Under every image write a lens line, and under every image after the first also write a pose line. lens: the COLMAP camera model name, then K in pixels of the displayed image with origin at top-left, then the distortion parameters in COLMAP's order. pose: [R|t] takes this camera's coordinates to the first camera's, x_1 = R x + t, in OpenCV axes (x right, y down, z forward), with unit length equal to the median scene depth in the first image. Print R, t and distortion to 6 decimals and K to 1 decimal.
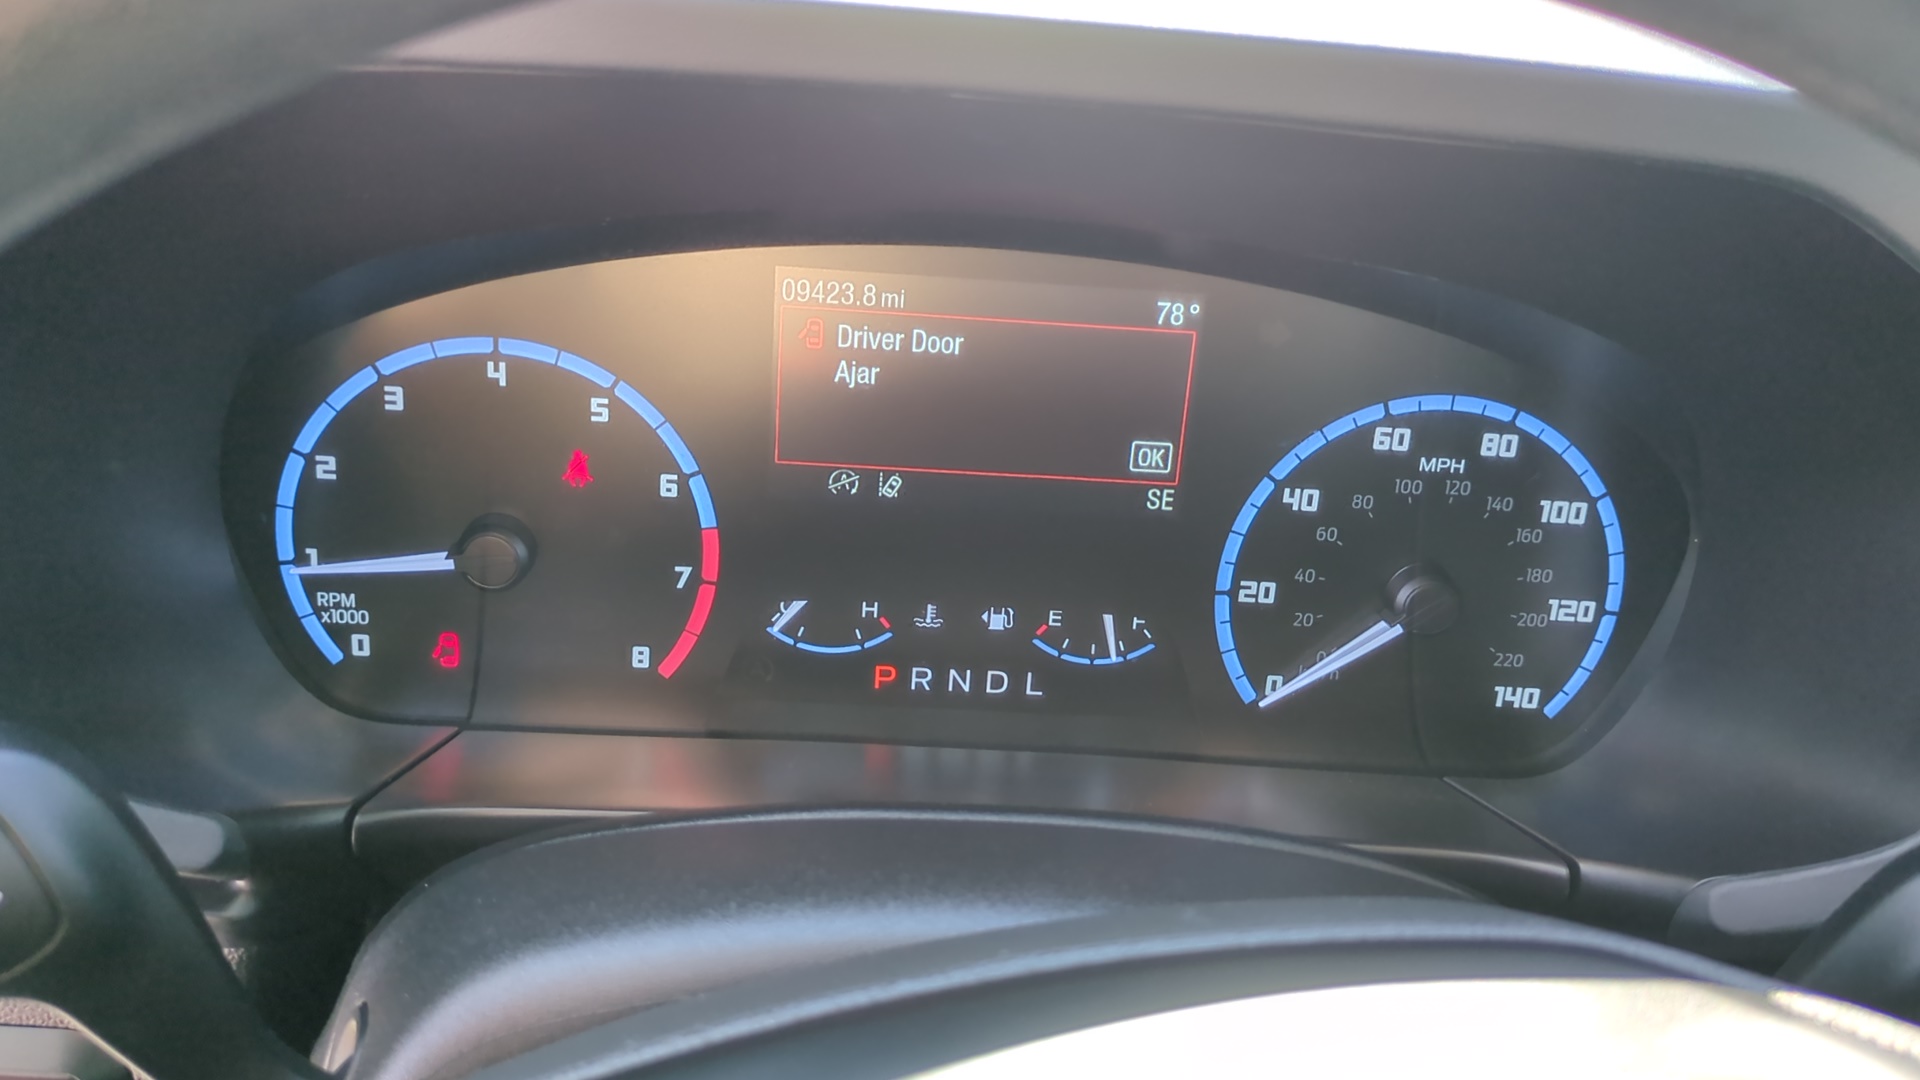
lens RADIAL K [[1659.5, 0, 974.4], [0, 1659.5, 529.2], [0, 0, 1]] dist [0.065935, -0.065473]
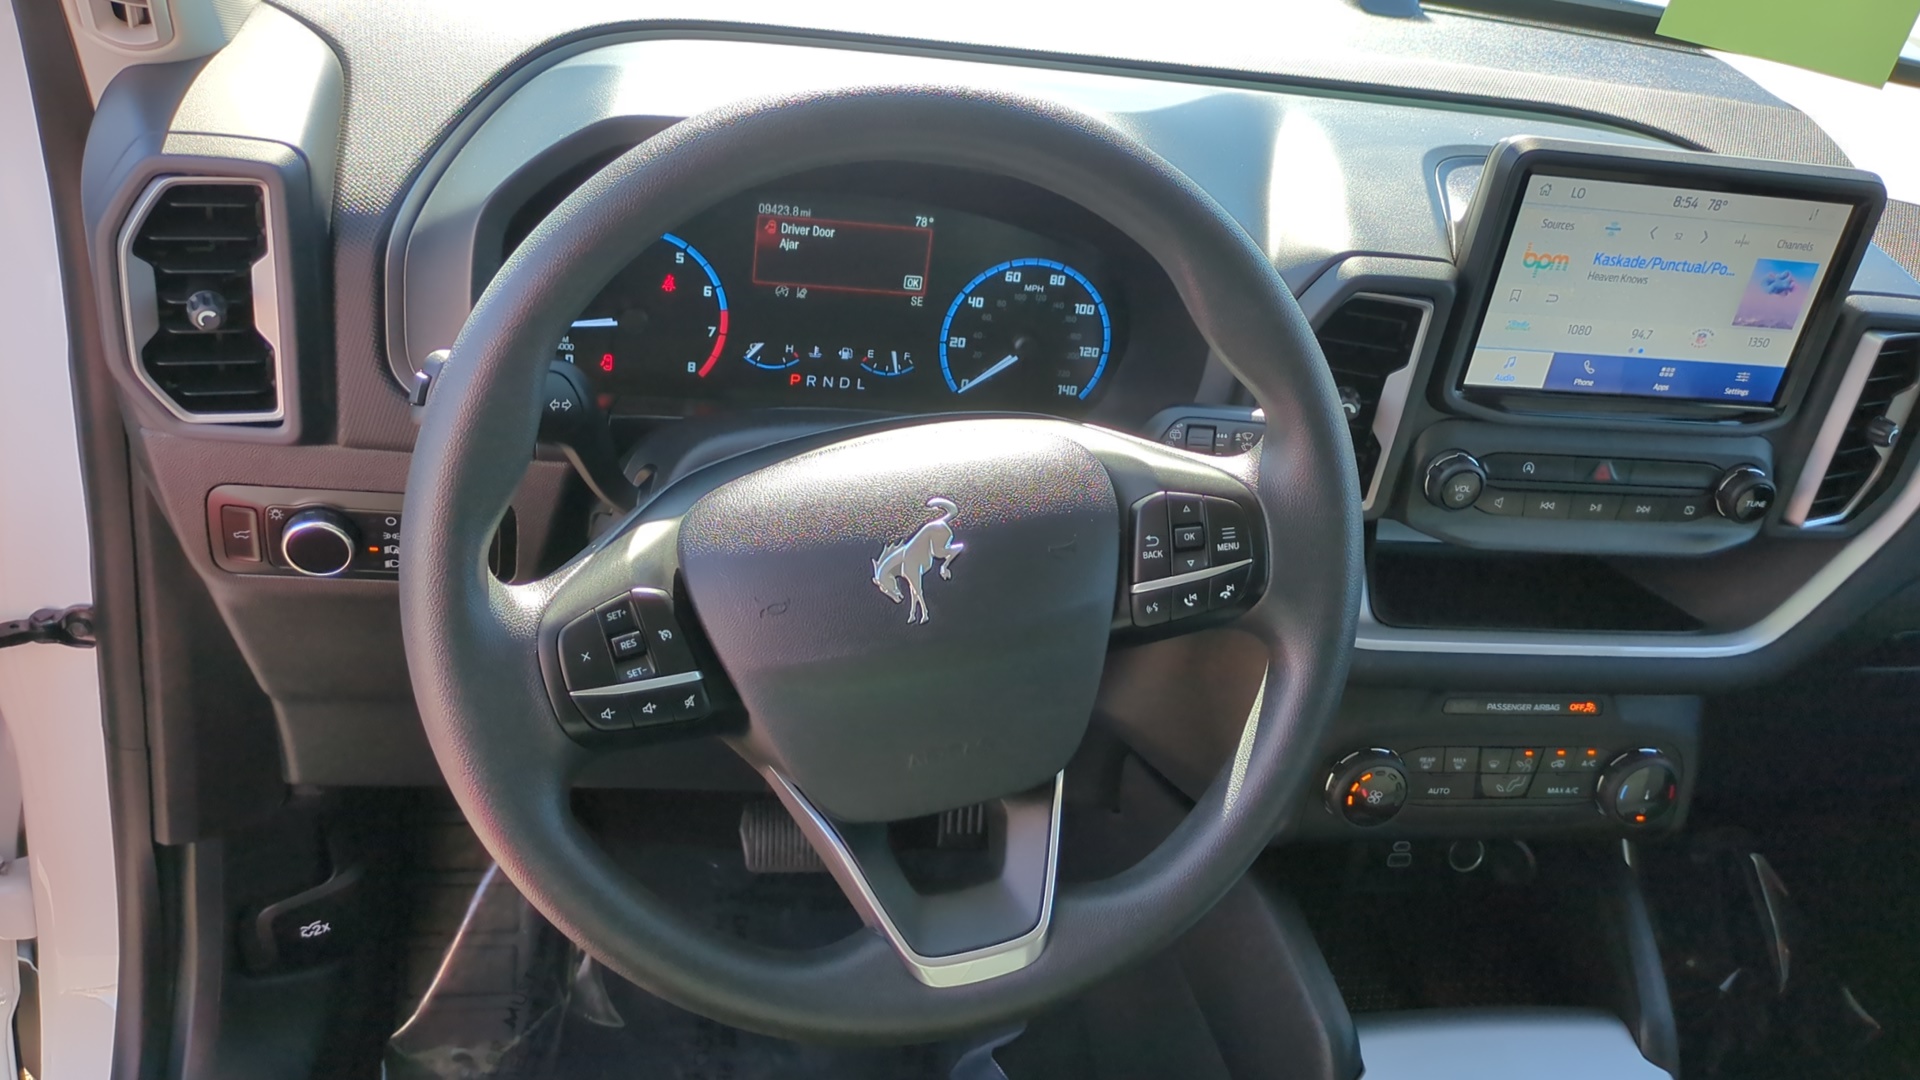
lens RADIAL K [[1659.5, 0, 974.4], [0, 1659.5, 529.2], [0, 0, 1]] dist [0.065935, -0.065473]
pose [[0.988455, -0.006643, 0.151369, -0.163411], [-0.007076, 0.995924, 0.089917, 0.090497], [-0.151349, -0.089950, 0.984379, -1.338622]]
